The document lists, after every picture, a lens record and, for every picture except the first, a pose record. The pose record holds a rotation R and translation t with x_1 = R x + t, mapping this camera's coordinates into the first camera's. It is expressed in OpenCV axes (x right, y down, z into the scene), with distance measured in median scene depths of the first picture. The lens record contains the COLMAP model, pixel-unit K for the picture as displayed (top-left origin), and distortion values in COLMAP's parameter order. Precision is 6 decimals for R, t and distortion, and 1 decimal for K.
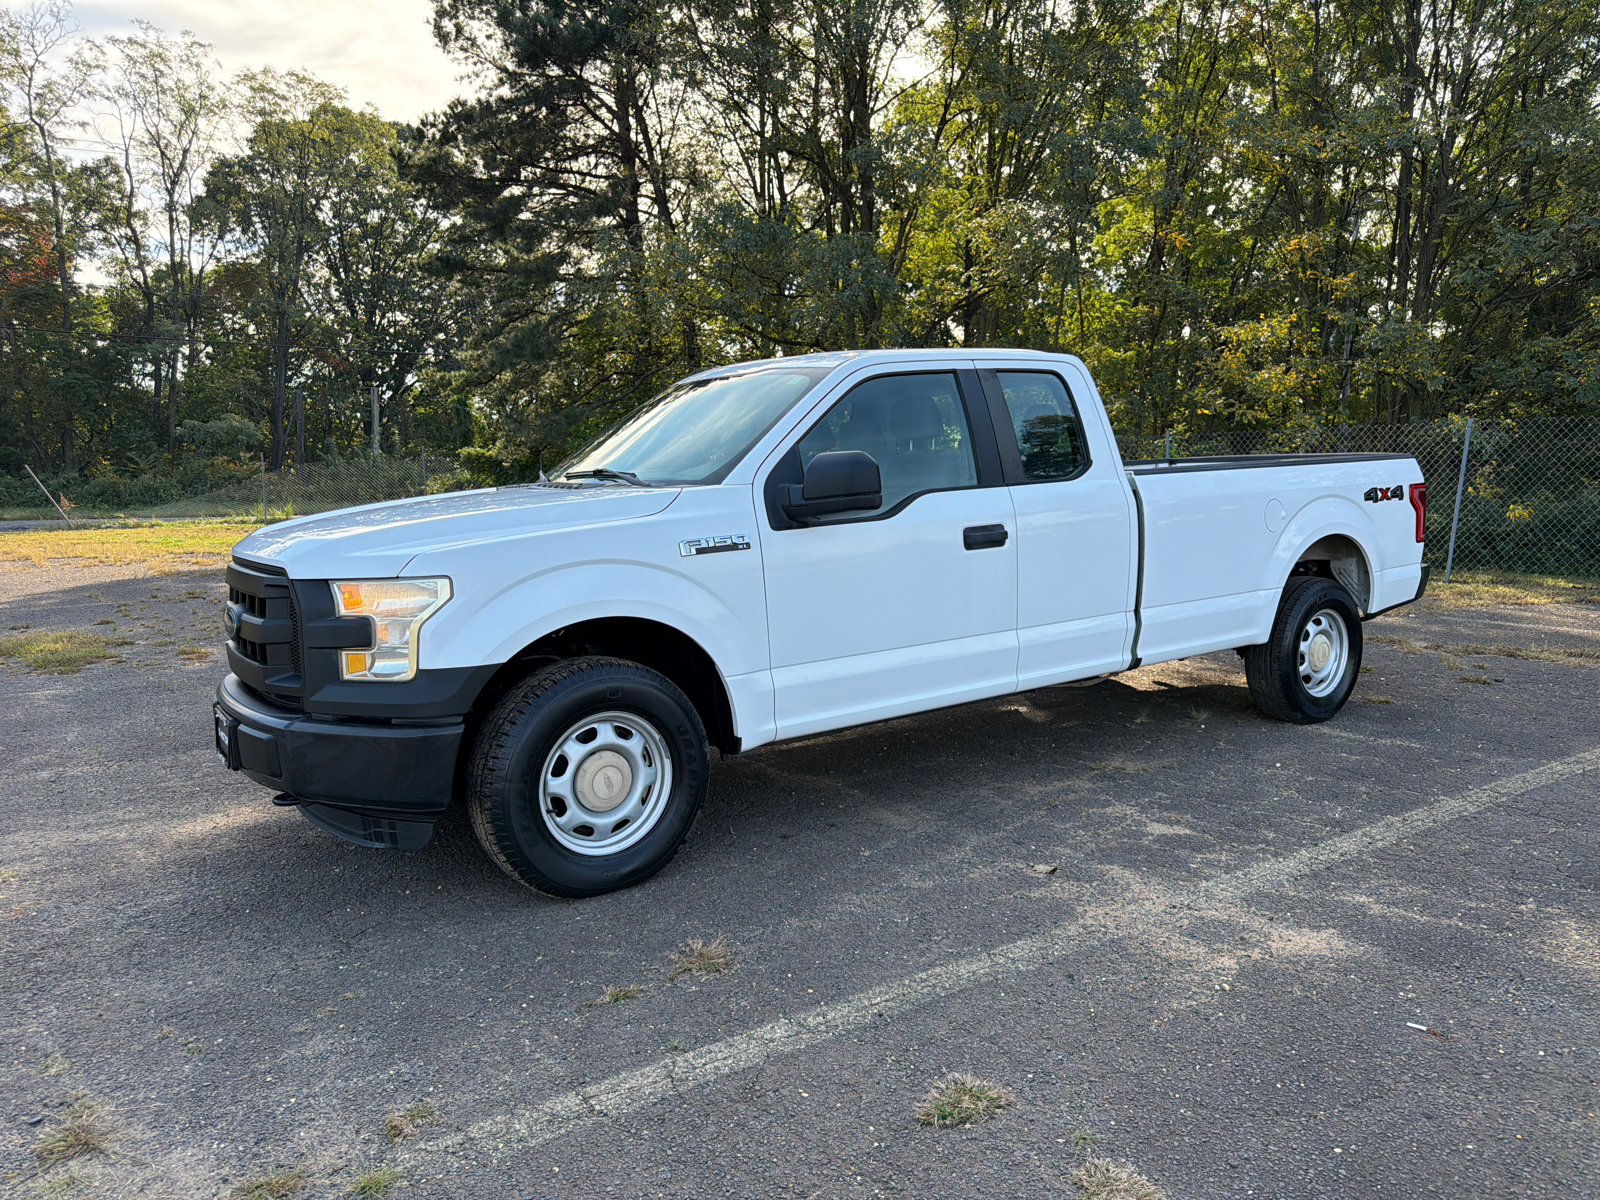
lens RADIAL K [[1146.0, 0, 800.0], [0, 1146.0, 600.0], [0, 0, 1]] dist [0.023487, -0.026377]
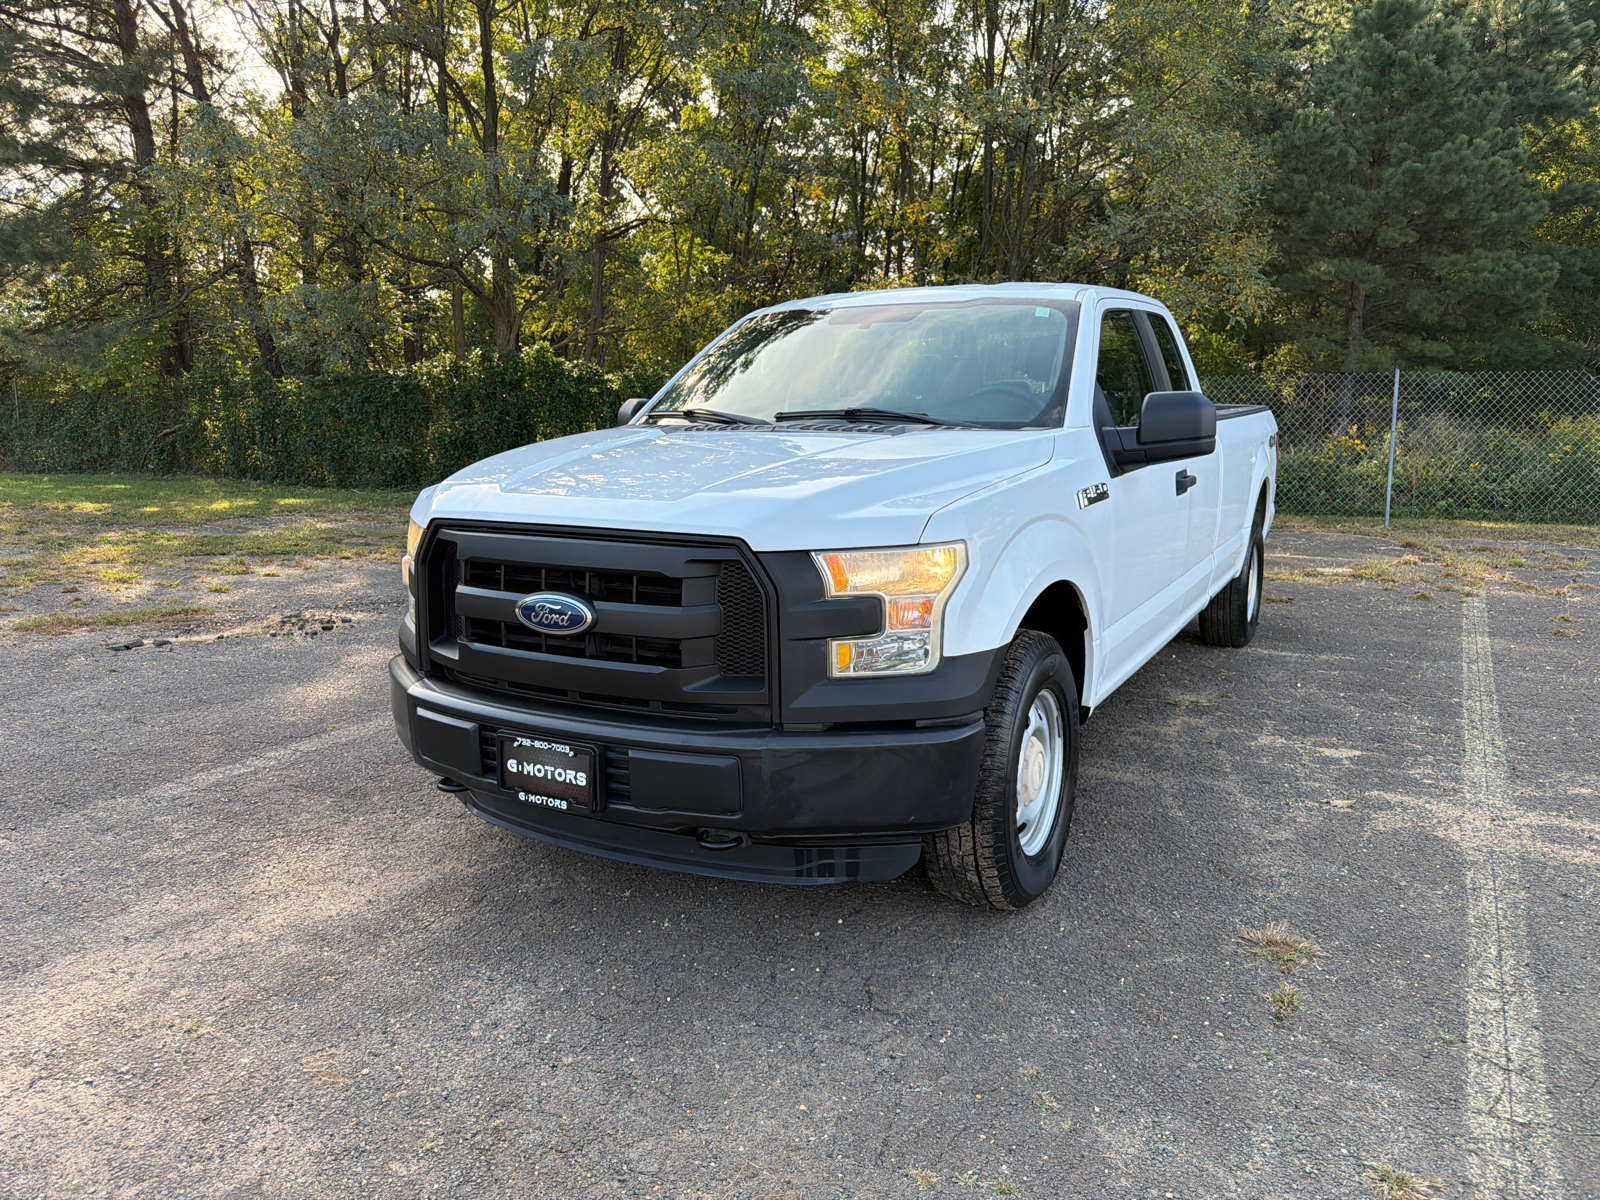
lens RADIAL K [[1146.0, 0, 800.0], [0, 1146.0, 600.0], [0, 0, 1]] dist [0.023487, -0.026377]
pose [[0.909401, -0.059738, 0.411608, -0.725172], [0.041379, 0.997717, 0.053380, -0.025363], [-0.413857, -0.031512, 0.909796, 0.299336]]
